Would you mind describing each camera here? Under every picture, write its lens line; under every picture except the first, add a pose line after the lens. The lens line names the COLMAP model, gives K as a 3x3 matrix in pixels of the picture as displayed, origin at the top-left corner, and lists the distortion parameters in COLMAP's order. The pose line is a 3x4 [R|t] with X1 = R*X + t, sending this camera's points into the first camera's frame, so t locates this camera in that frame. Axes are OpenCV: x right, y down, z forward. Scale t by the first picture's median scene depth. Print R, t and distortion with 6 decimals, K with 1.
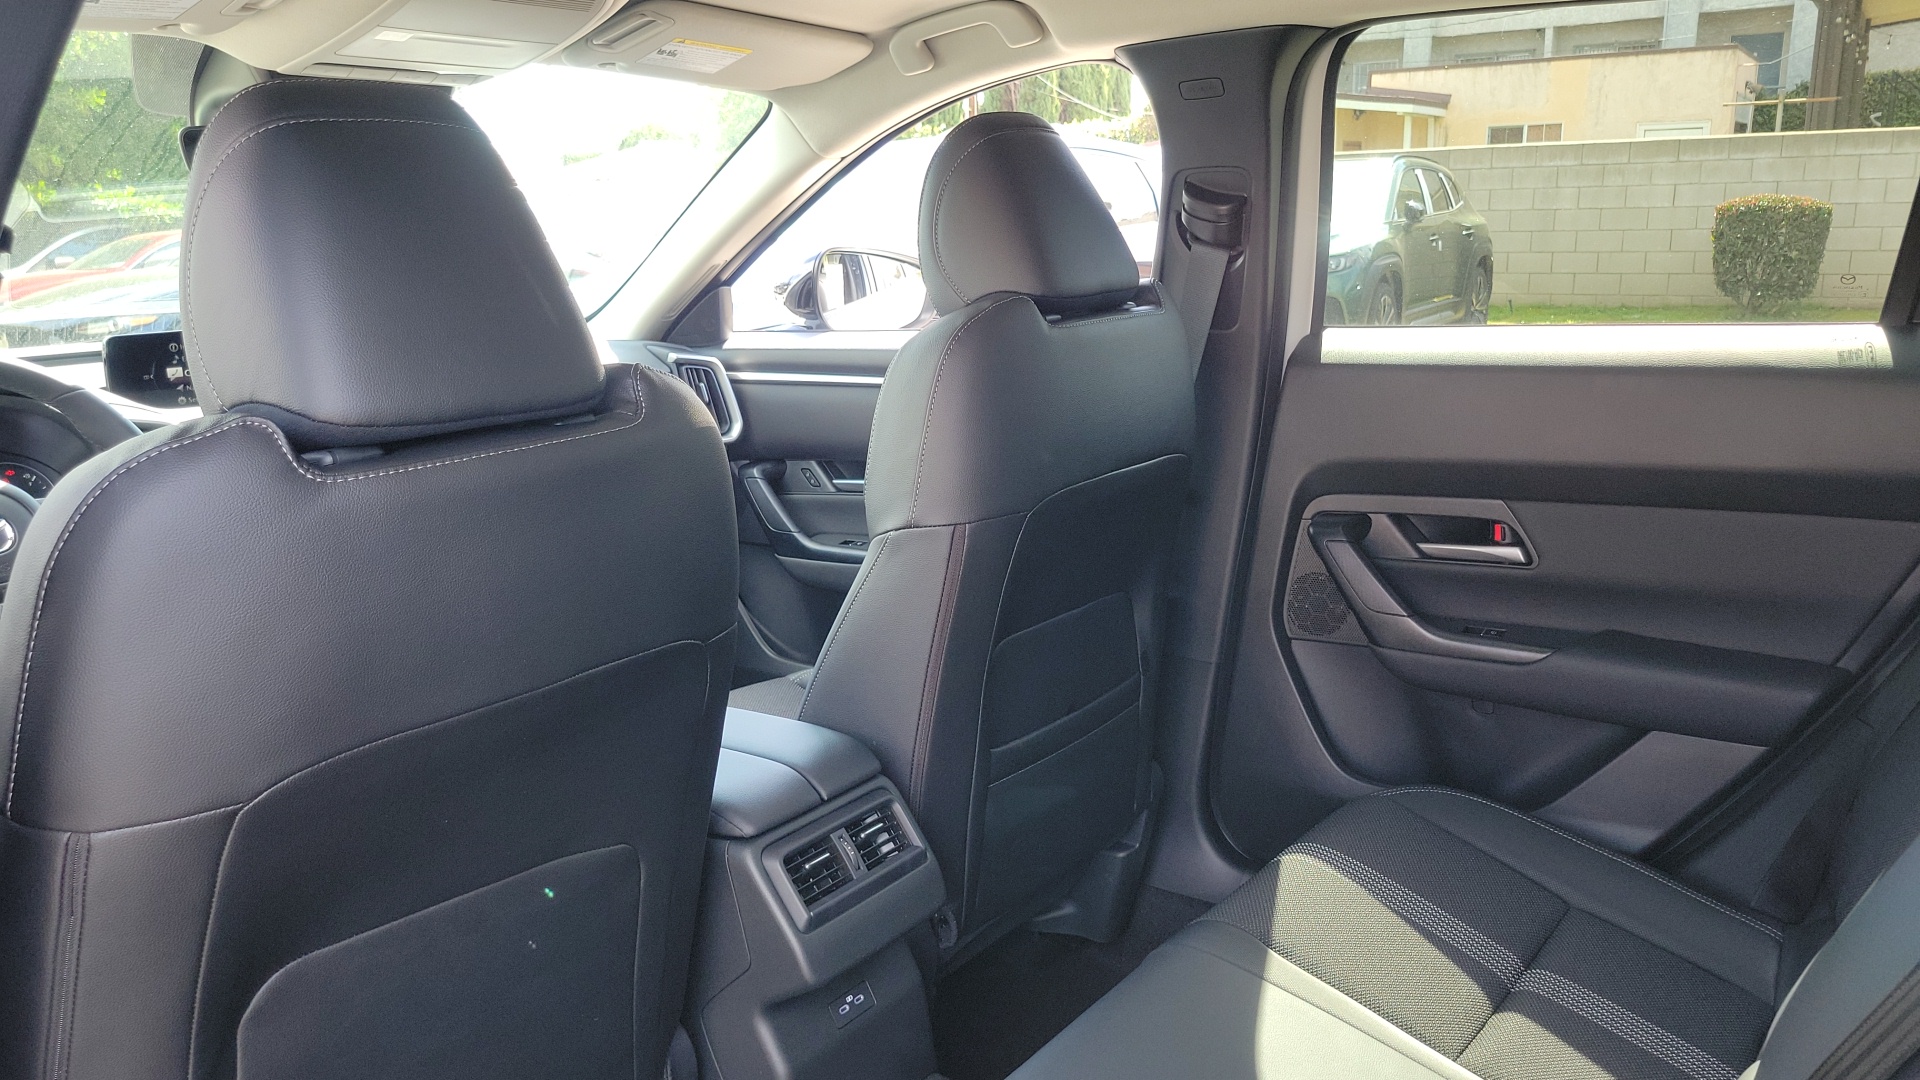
lens RADIAL K [[1475.6, 0, 906.6], [0, 1475.6, 531.8], [0, 0, 1]] dist [0.031409, -0.022626]
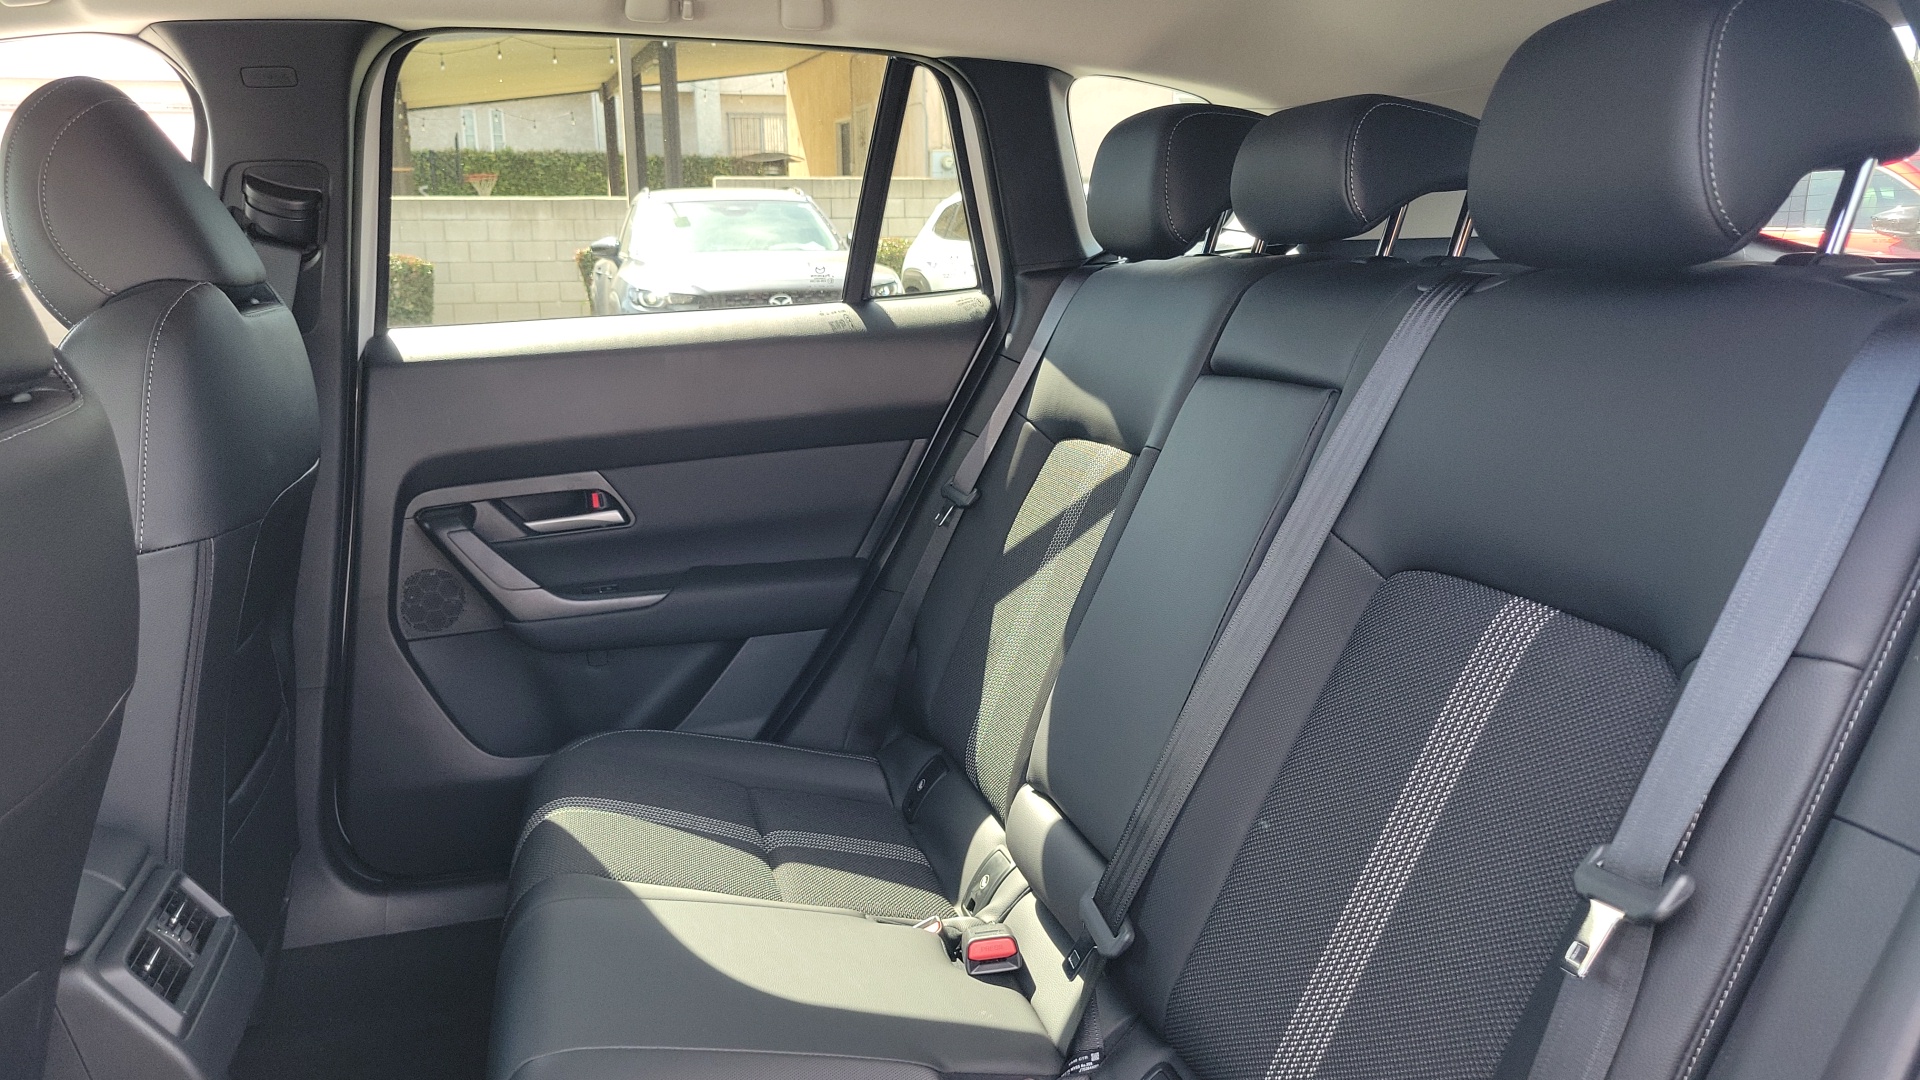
lens RADIAL K [[1475.6, 0, 975.1], [0, 1475.6, 548.9], [0, 0, 1]] dist [0.031409, -0.022626]
pose [[0.602180, -0.148992, 0.784334, -0.312025], [0.173090, 0.983429, 0.053920, 0.026088], [-0.779371, 0.103291, 0.617990, 0.083483]]
